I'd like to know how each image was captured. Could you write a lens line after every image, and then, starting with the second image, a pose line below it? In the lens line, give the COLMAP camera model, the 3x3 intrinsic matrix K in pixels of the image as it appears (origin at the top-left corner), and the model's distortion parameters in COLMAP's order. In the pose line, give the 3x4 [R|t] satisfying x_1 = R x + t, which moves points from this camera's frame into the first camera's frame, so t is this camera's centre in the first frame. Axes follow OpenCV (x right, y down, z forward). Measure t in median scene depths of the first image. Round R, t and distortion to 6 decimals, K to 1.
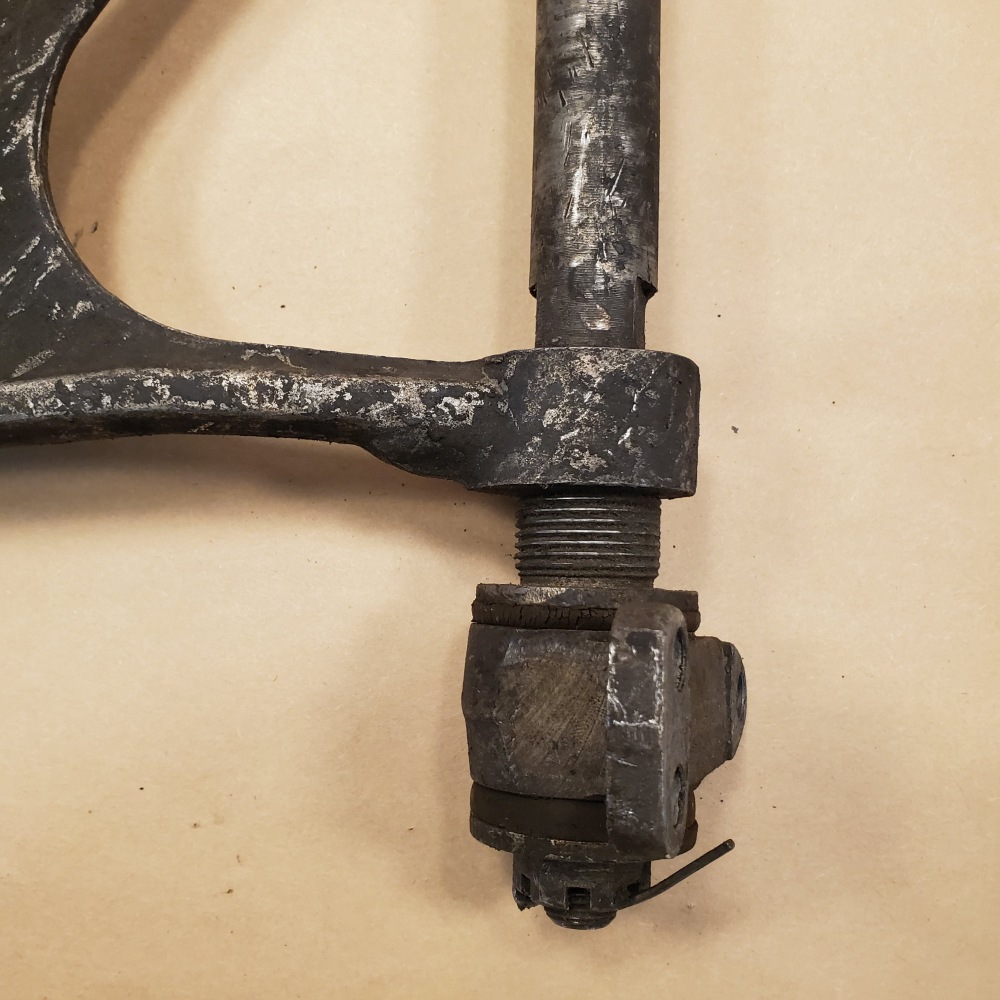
lens RADIAL K [[1058.0, 0, 469.7], [0, 1058.0, 483.9], [0, 0, 1]] dist [-0.042094, 0.037630]
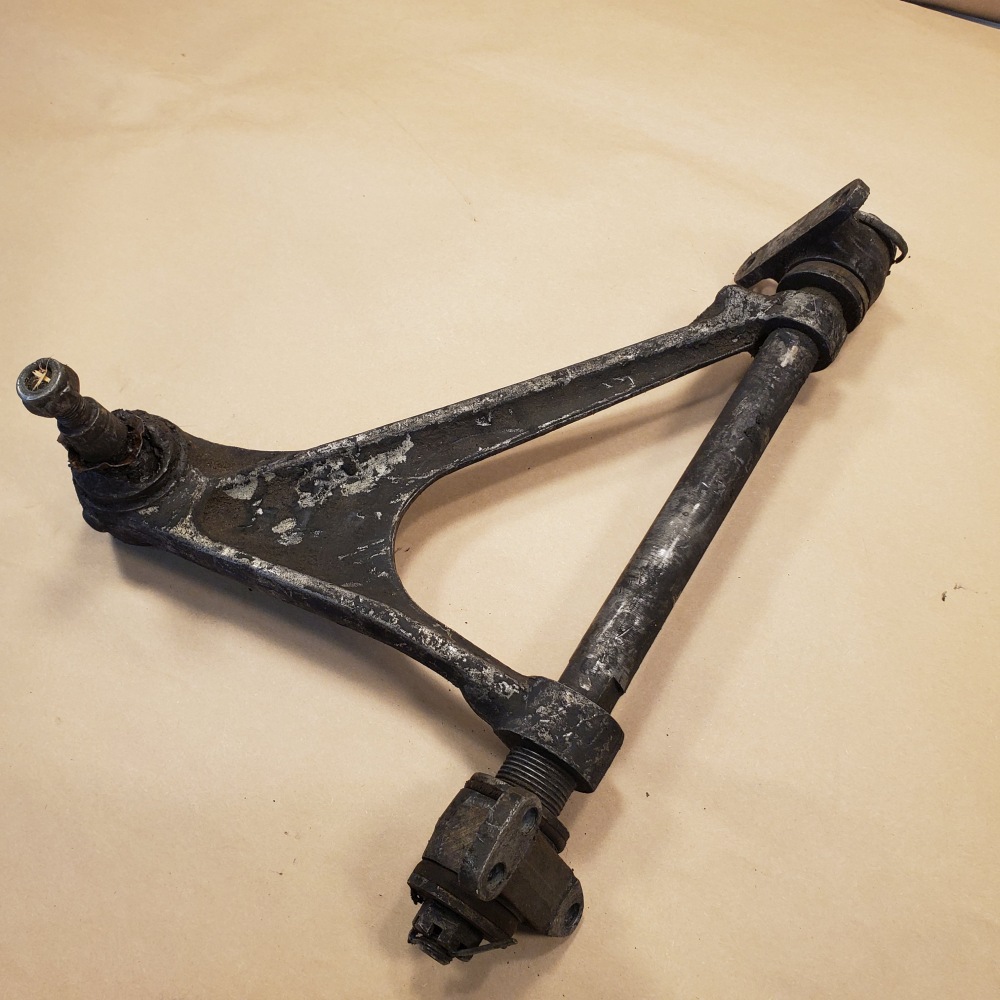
lens RADIAL K [[1034.8, 0, 478.9], [0, 1034.8, 499.0], [0, 0, 1]] dist [0.233719, -0.829445]
pose [[0.860268, 0.409326, -0.303960, 0.415231], [-0.497181, 0.805550, -0.322336, 0.318923], [0.112914, 0.428418, 0.896498, -1.034202]]
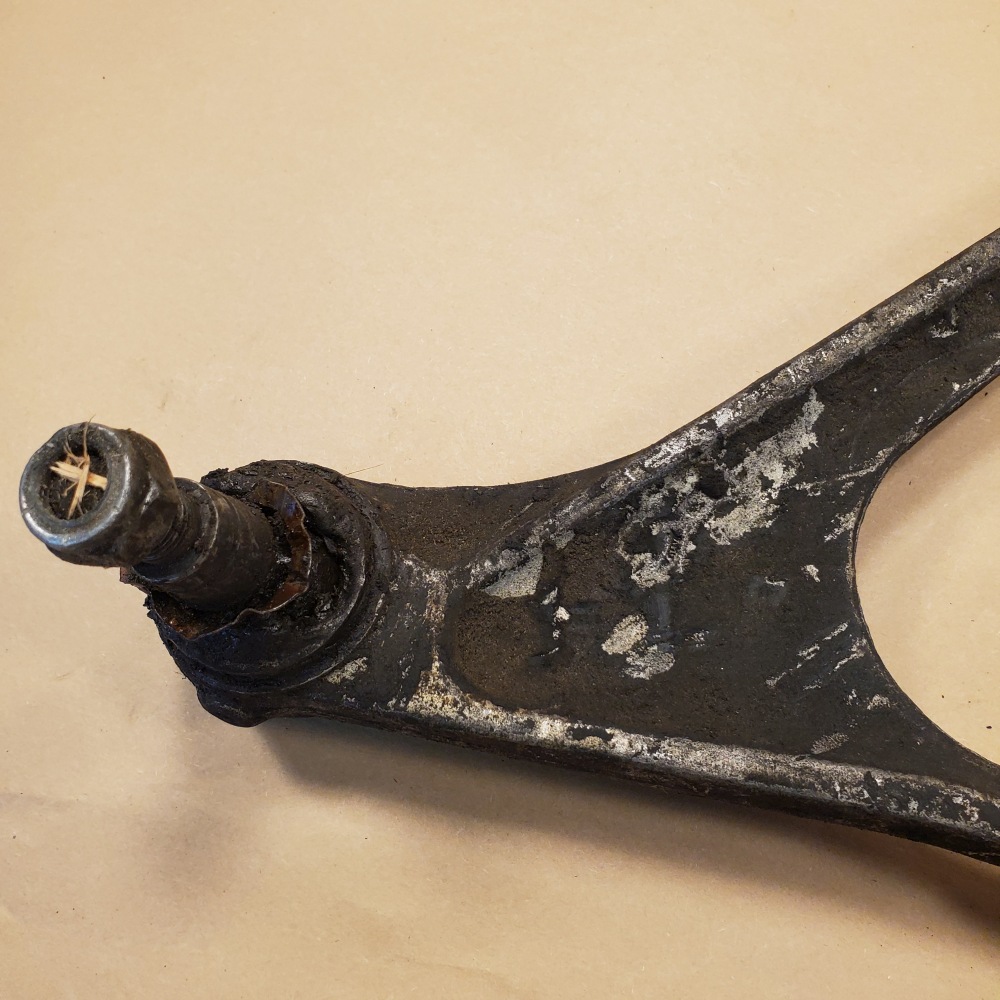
lens RADIAL K [[1027.4, 0, 480.3], [0, 1027.4, 492.9], [0, 0, 1]] dist [0.095981, -0.263228]
pose [[0.953453, 0.245808, -0.174661, -0.638559], [-0.282227, 0.931411, -0.229828, -0.012289], [0.106188, 0.268424, 0.957430, -0.087879]]
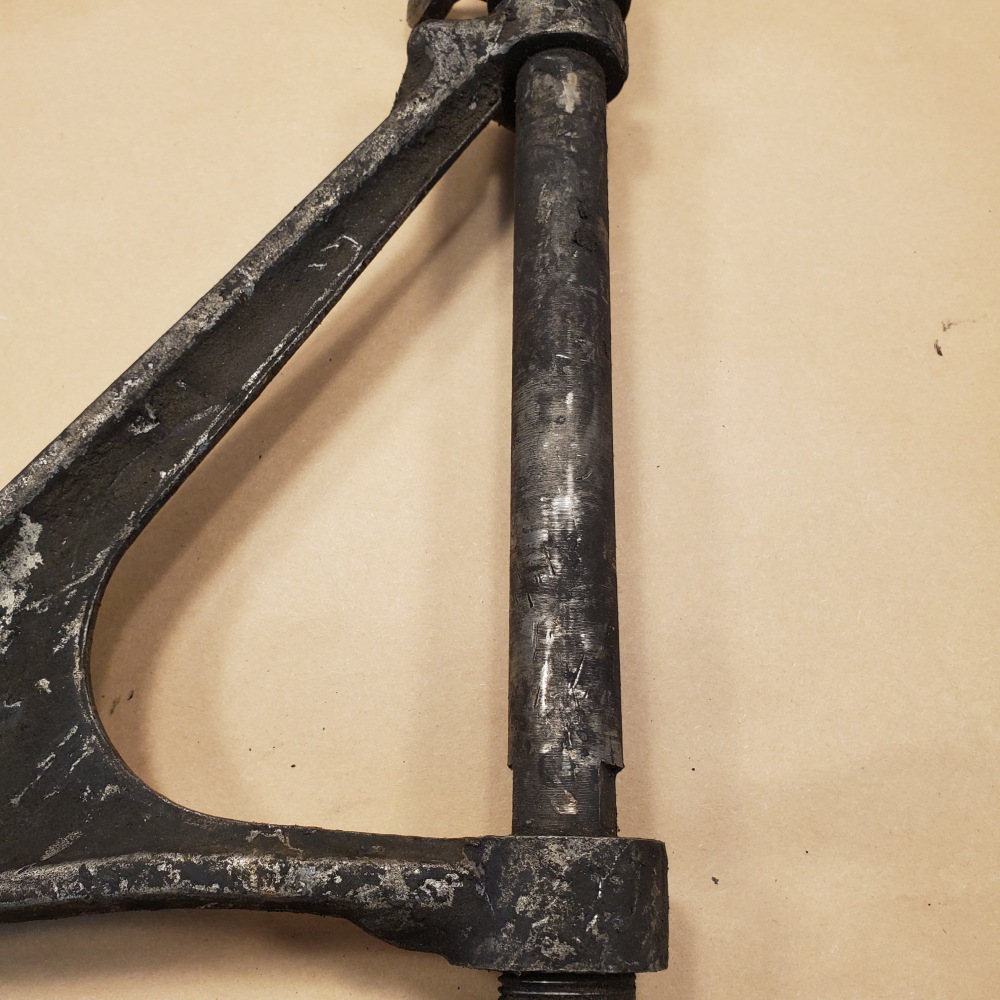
lens RADIAL K [[1045.7, 0, 475.3], [0, 1045.7, 492.8], [0, 0, 1]] dist [0.101449, -0.374928]
pose [[0.998753, -0.023950, -0.043808, 0.082143], [0.010788, 0.960230, -0.279002, -0.160957], [0.048748, 0.278182, 0.959291, -0.153672]]
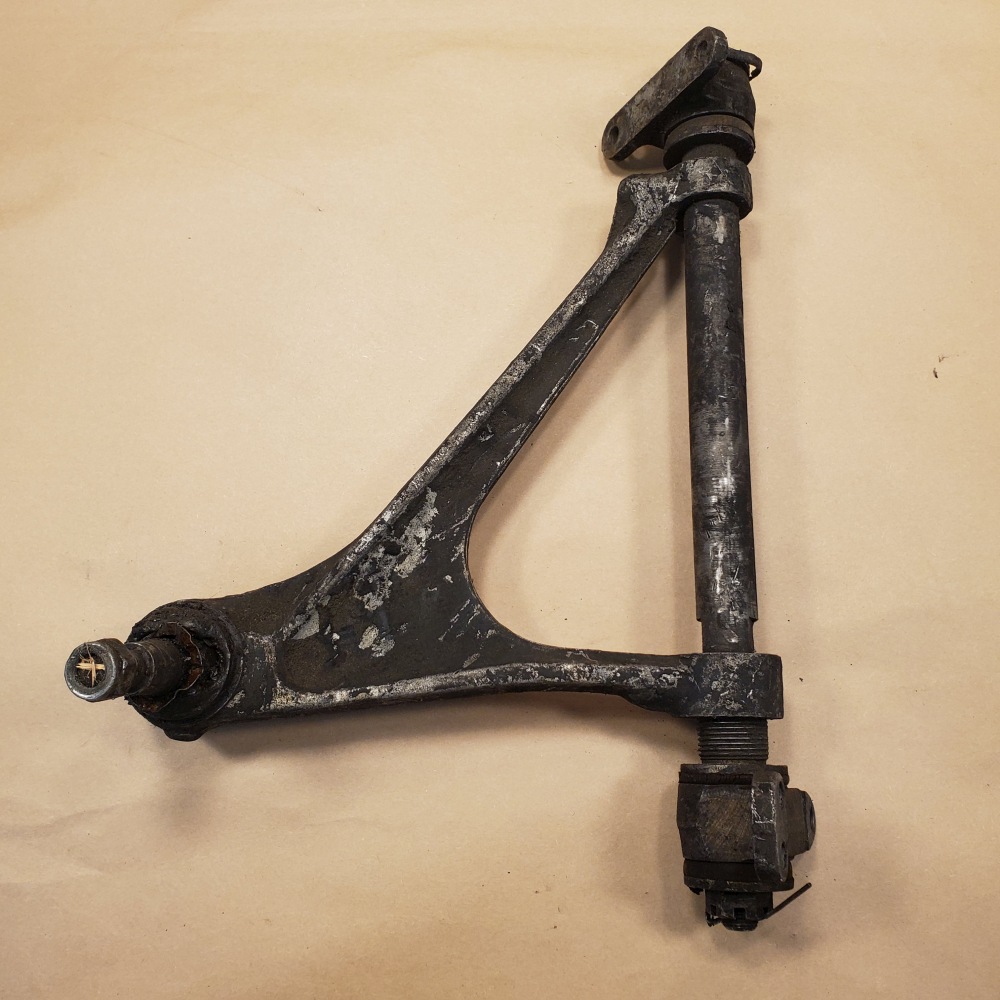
lens RADIAL K [[1043.1, 0, 485.7], [0, 1043.1, 474.2], [0, 0, 1]] dist [0.213635, -0.736863]
pose [[0.998317, -0.028217, -0.050665, -0.268229], [0.019252, 0.985356, -0.169421, -0.127757], [0.054704, 0.168160, 0.984241, -1.242119]]
